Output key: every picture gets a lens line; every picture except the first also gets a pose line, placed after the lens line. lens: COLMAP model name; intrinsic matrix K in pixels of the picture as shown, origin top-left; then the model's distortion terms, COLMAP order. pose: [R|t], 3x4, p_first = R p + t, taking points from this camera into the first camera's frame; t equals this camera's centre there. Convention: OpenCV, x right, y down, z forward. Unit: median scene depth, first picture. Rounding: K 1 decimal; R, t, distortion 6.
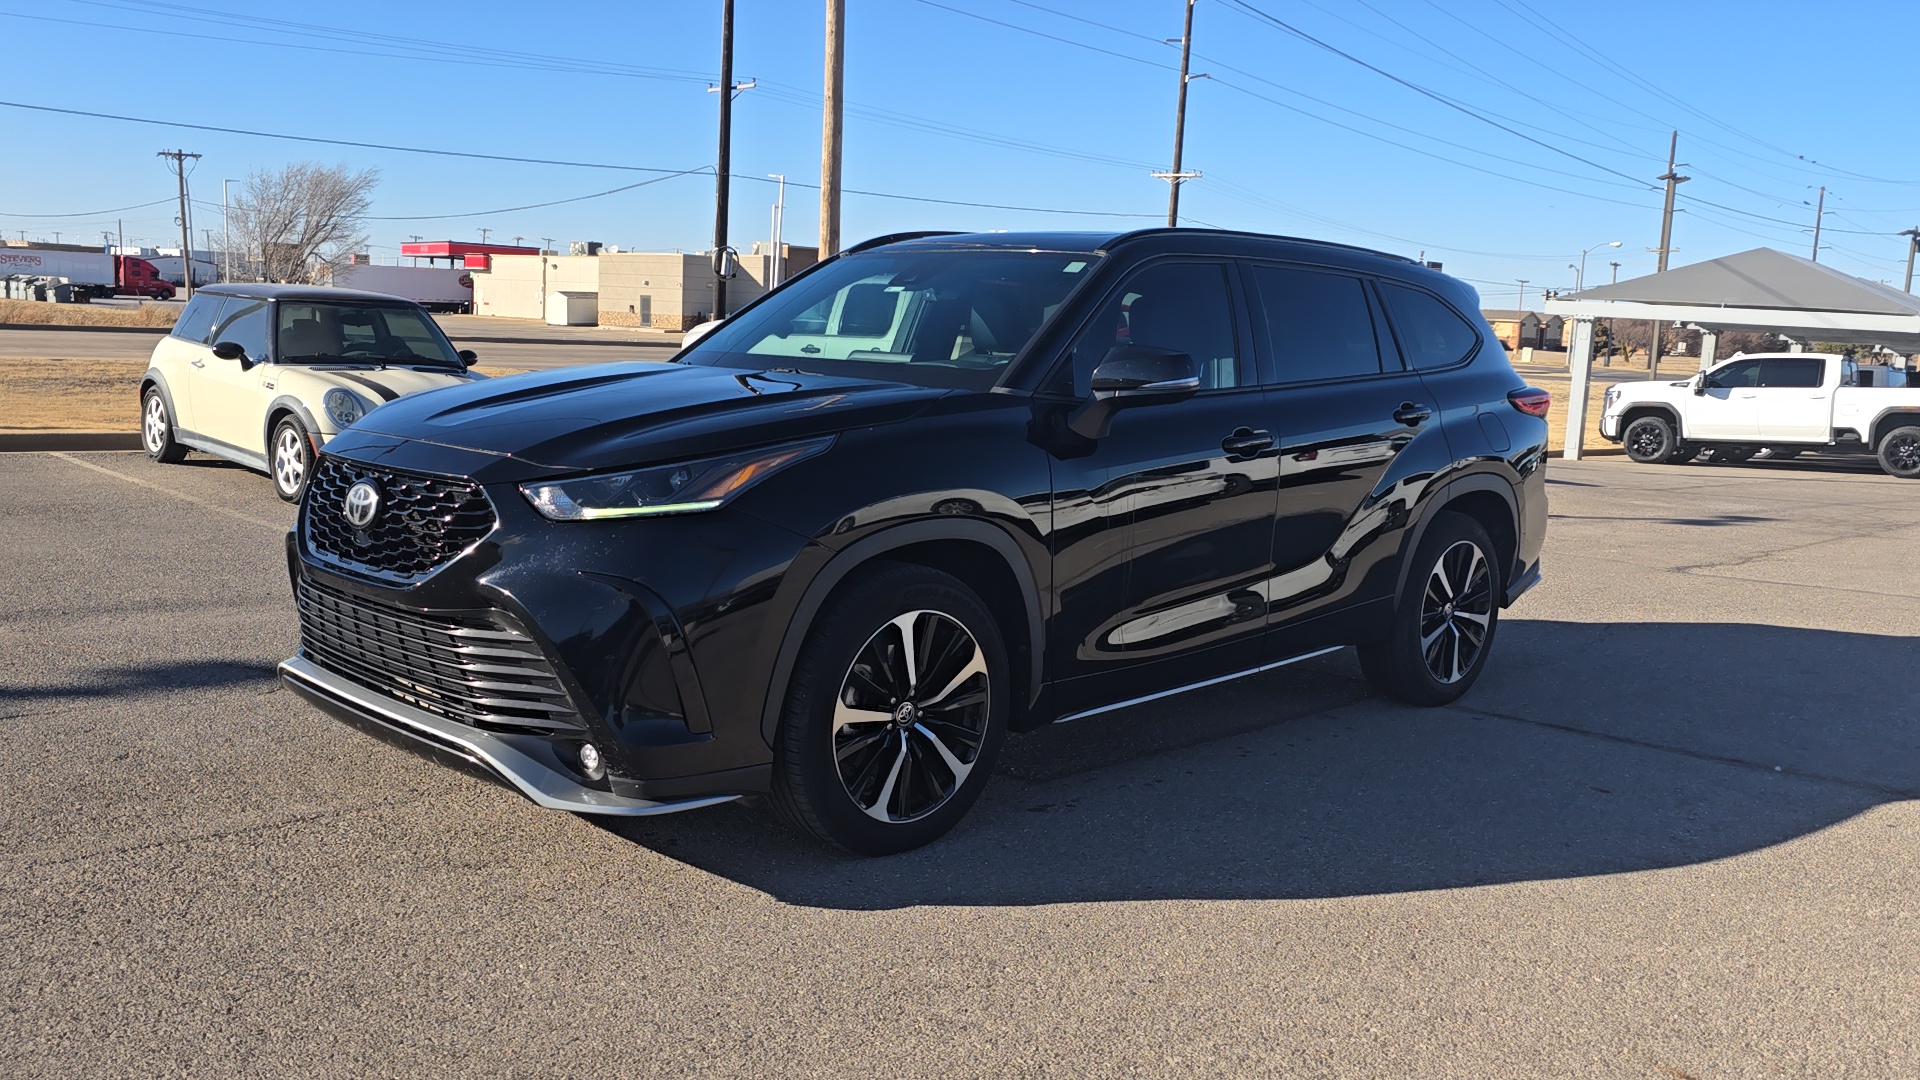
lens RADIAL K [[1595.6, 0, 964.2], [0, 1595.6, 545.7], [0, 0, 1]] dist [-0.001234, 0.000851]
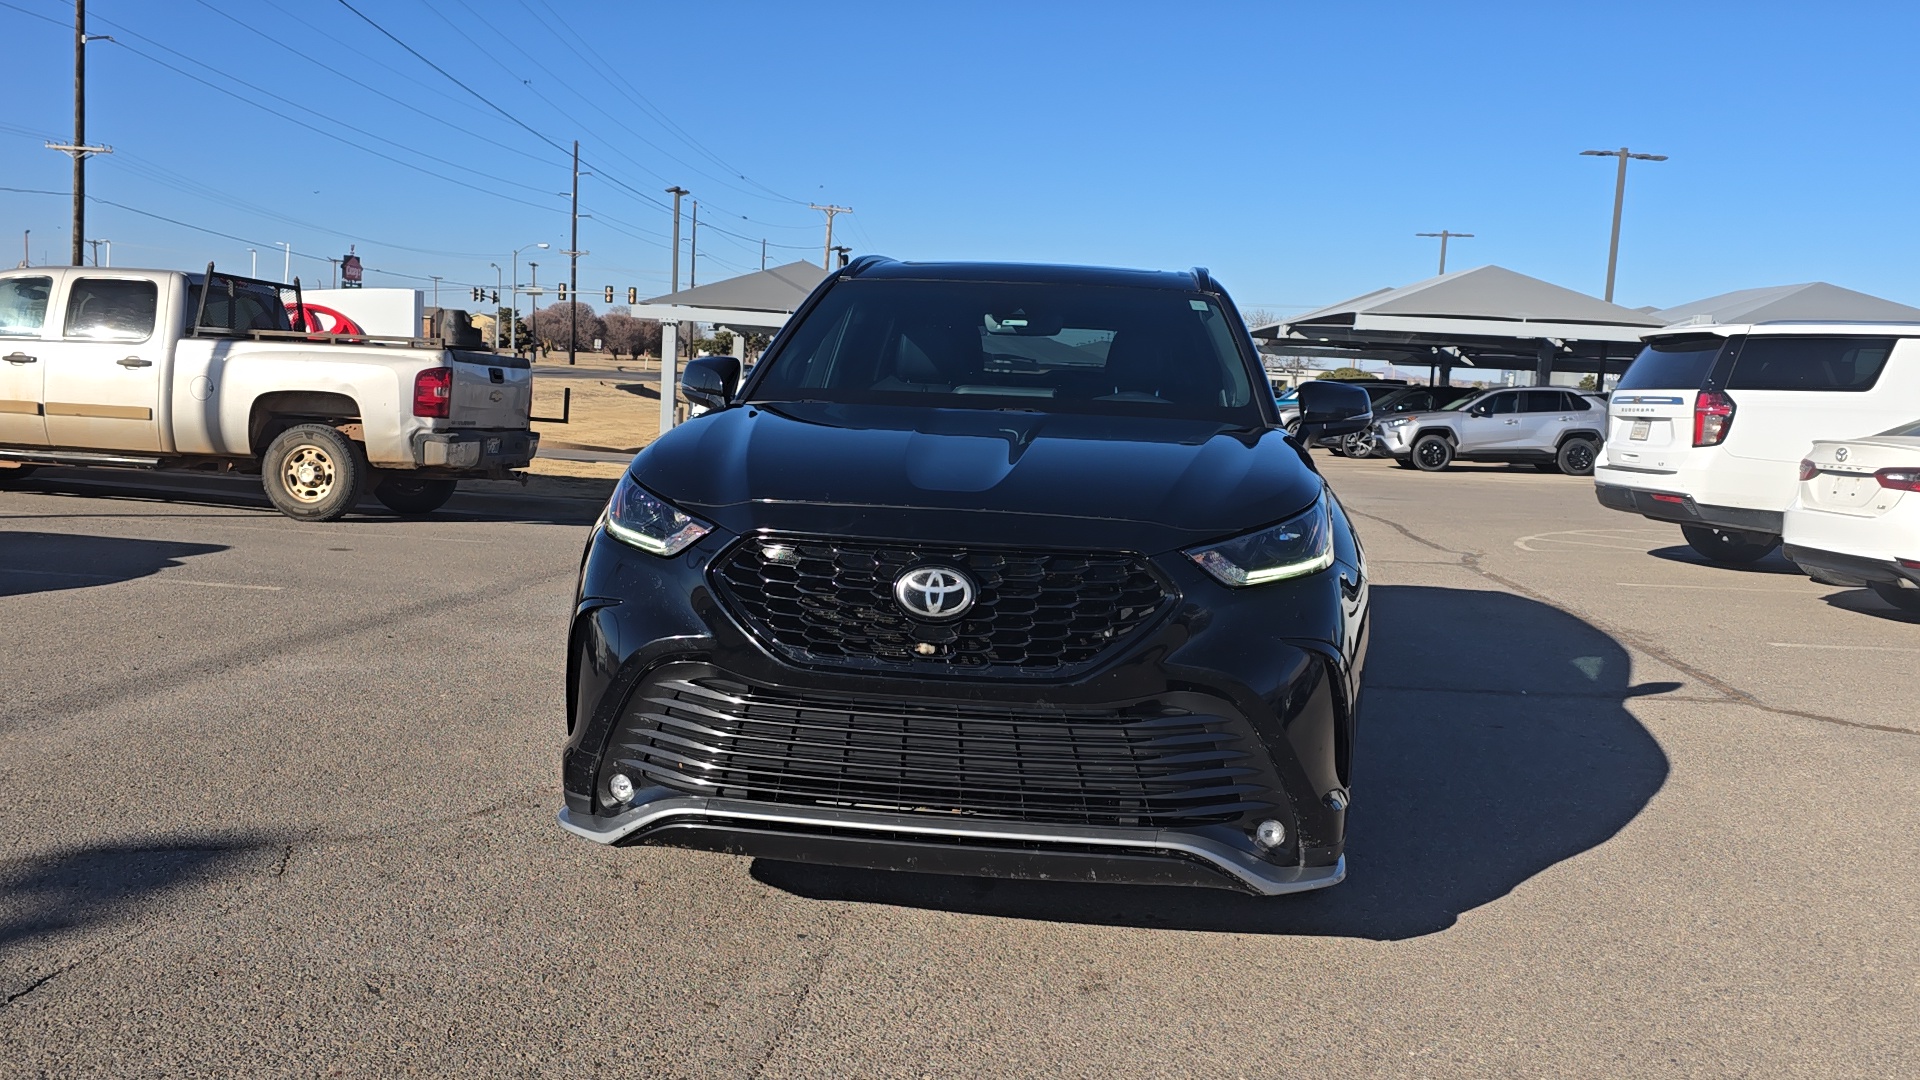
lens RADIAL K [[1595.6, 0, 964.2], [0, 1595.6, 545.7], [0, 0, 1]] dist [-0.001234, 0.000851]
pose [[0.779080, -0.078618, 0.621976, -0.108467], [0.076692, 0.996606, 0.029908, -0.009075], [-0.622216, 0.024400, 0.782465, 0.042373]]
